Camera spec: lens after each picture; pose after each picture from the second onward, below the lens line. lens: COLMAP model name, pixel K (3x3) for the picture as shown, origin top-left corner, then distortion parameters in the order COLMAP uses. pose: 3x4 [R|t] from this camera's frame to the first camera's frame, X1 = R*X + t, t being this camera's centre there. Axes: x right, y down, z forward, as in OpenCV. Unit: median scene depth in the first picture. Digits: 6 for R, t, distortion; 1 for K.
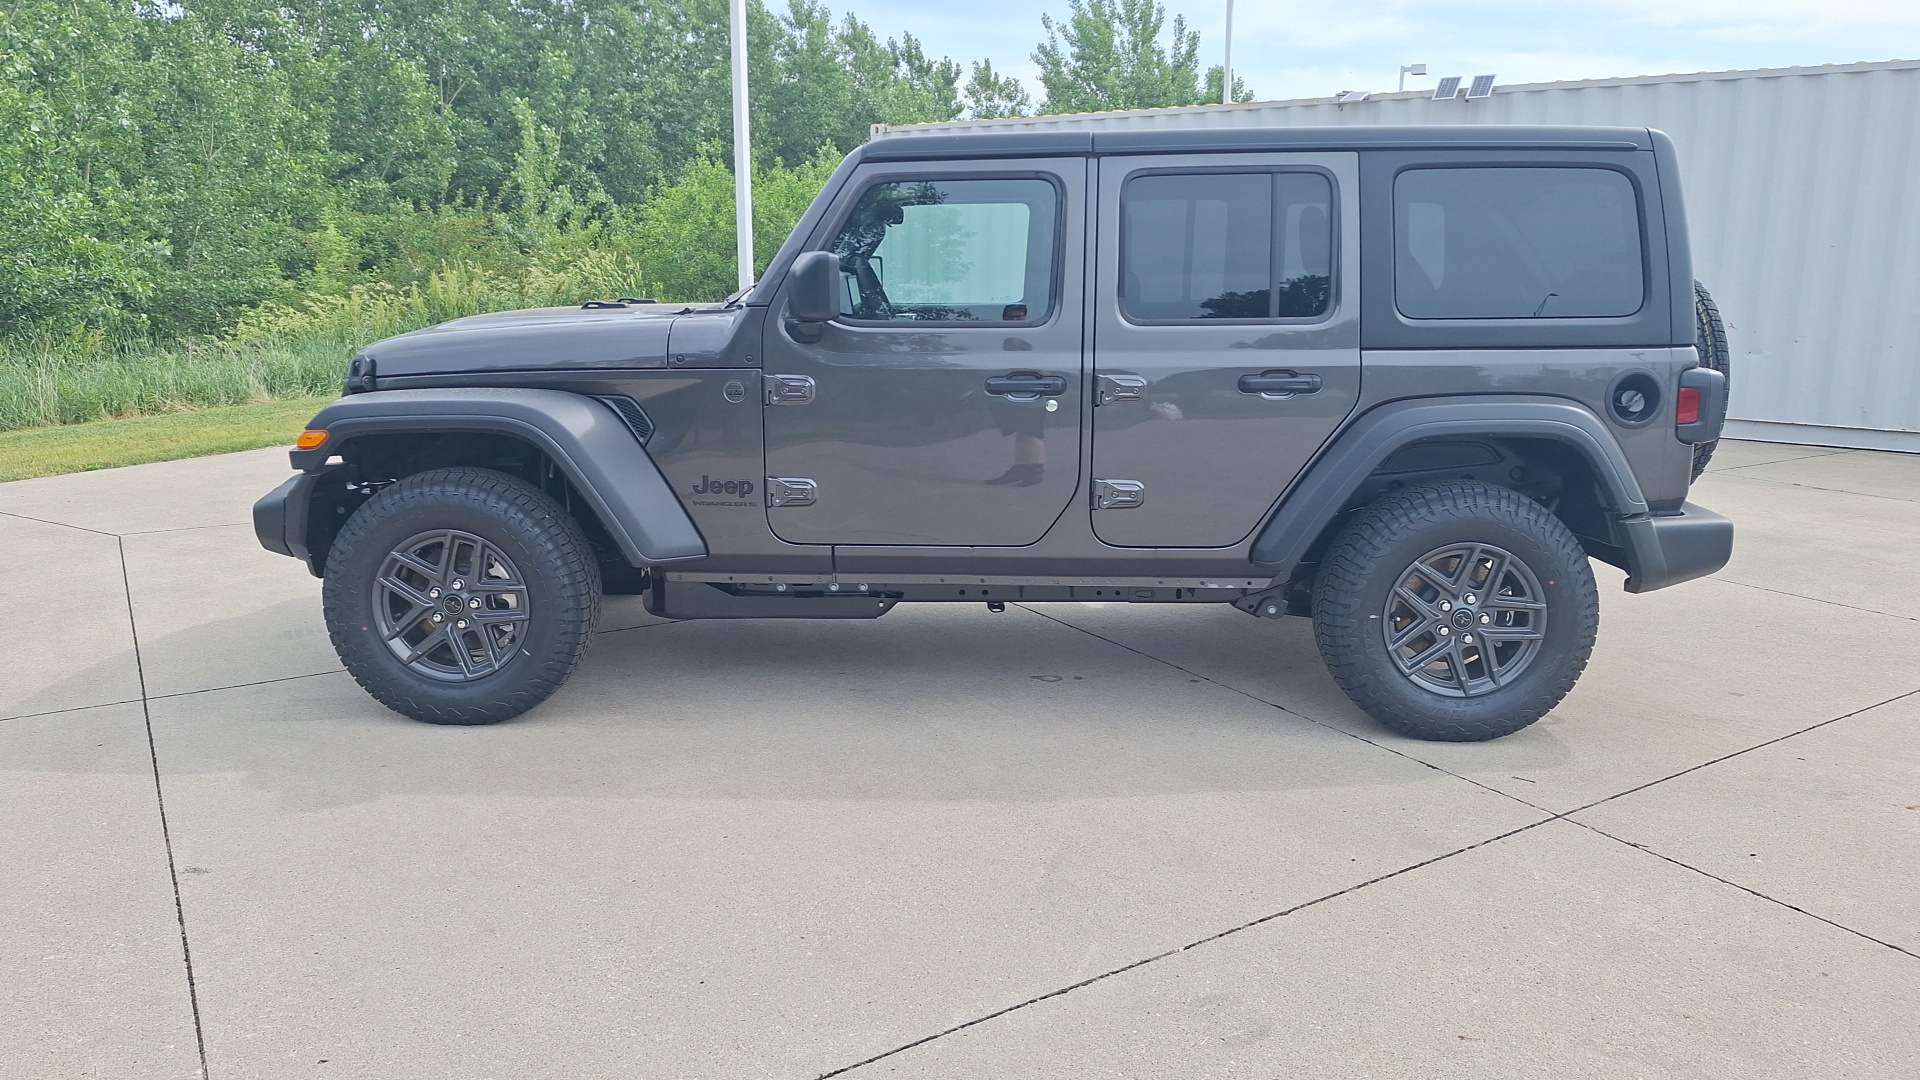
lens RADIAL K [[1356.5, 0, 962.2], [0, 1356.5, 504.9], [0, 0, 1]] dist [0.069569, -0.000976]
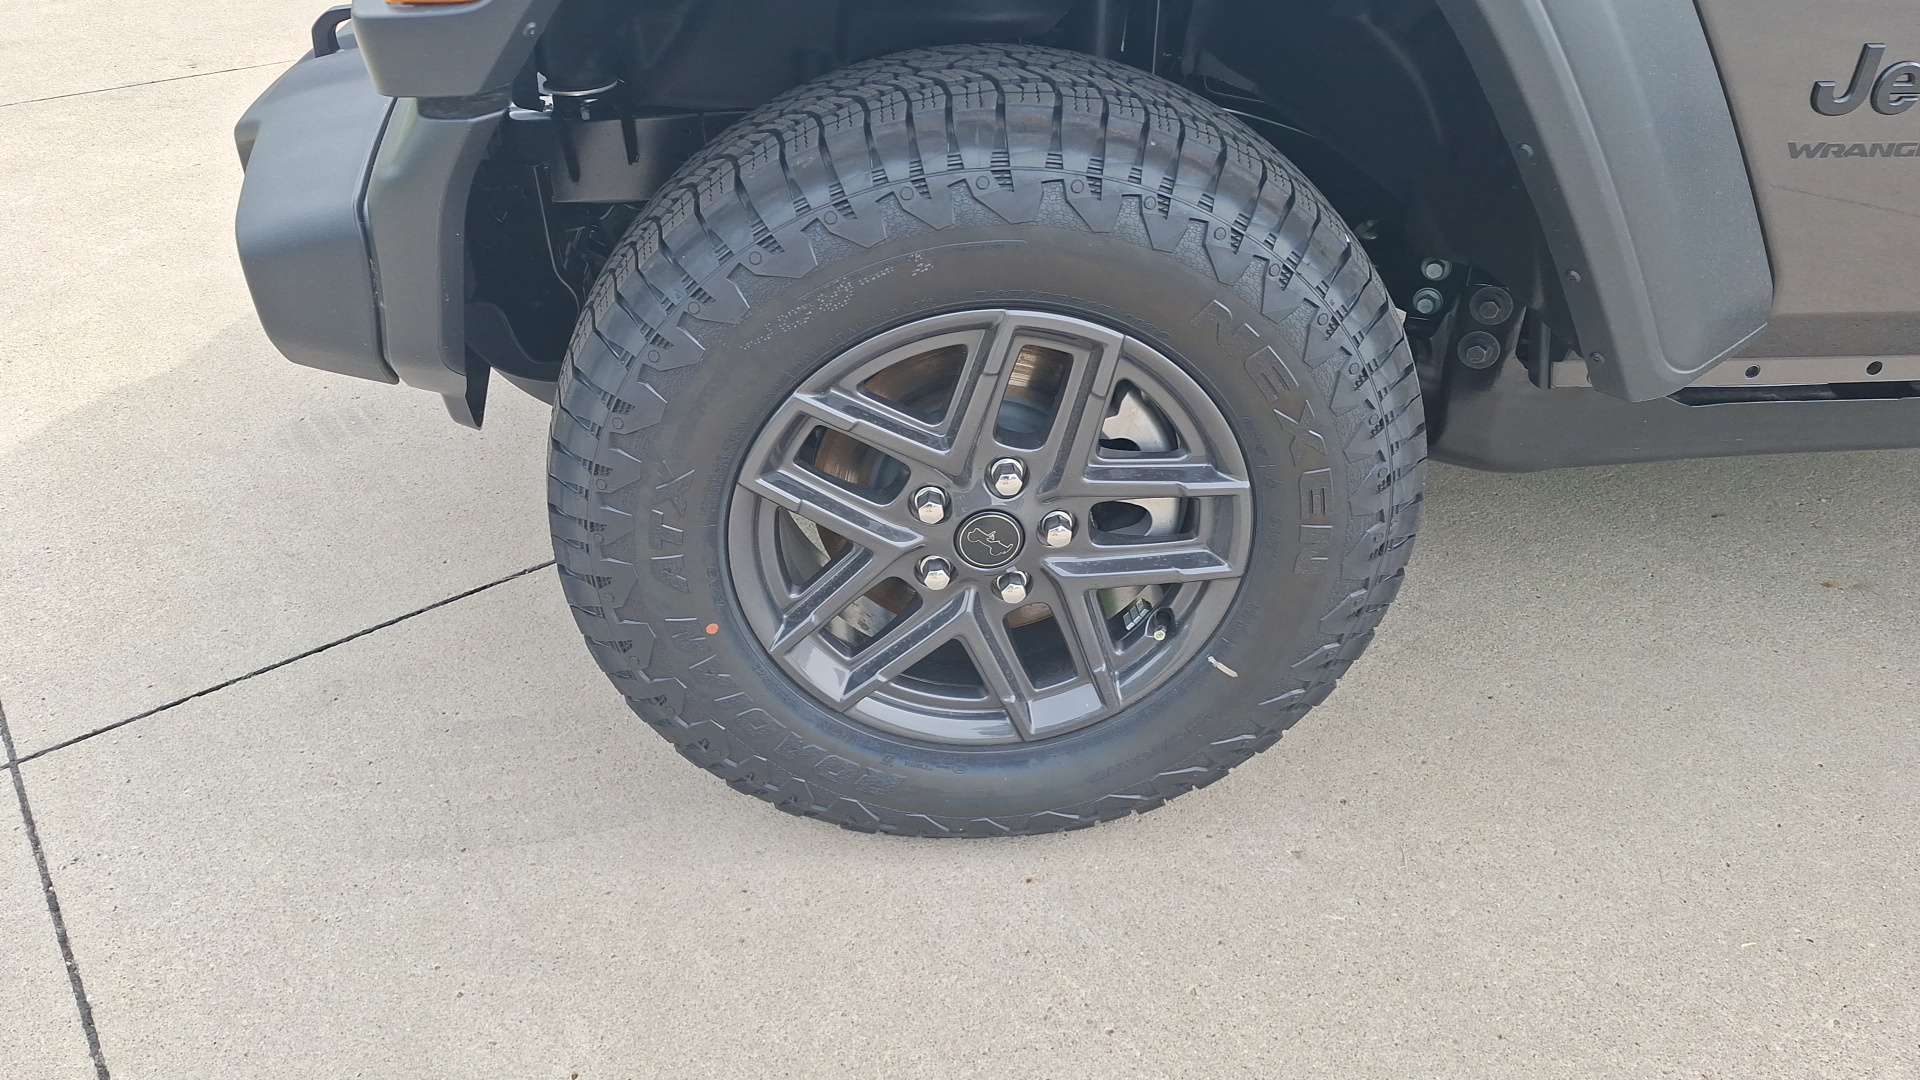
lens RADIAL K [[1313.5, 0, 915.7], [0, 1313.5, 543.7], [0, 0, 1]] dist [0.008197, 0.002312]
pose [[0.994814, -0.069099, 0.074632, -0.411628], [0.032994, 0.913346, 0.405844, -0.045251], [-0.096208, -0.401277, 0.910890, 0.739326]]
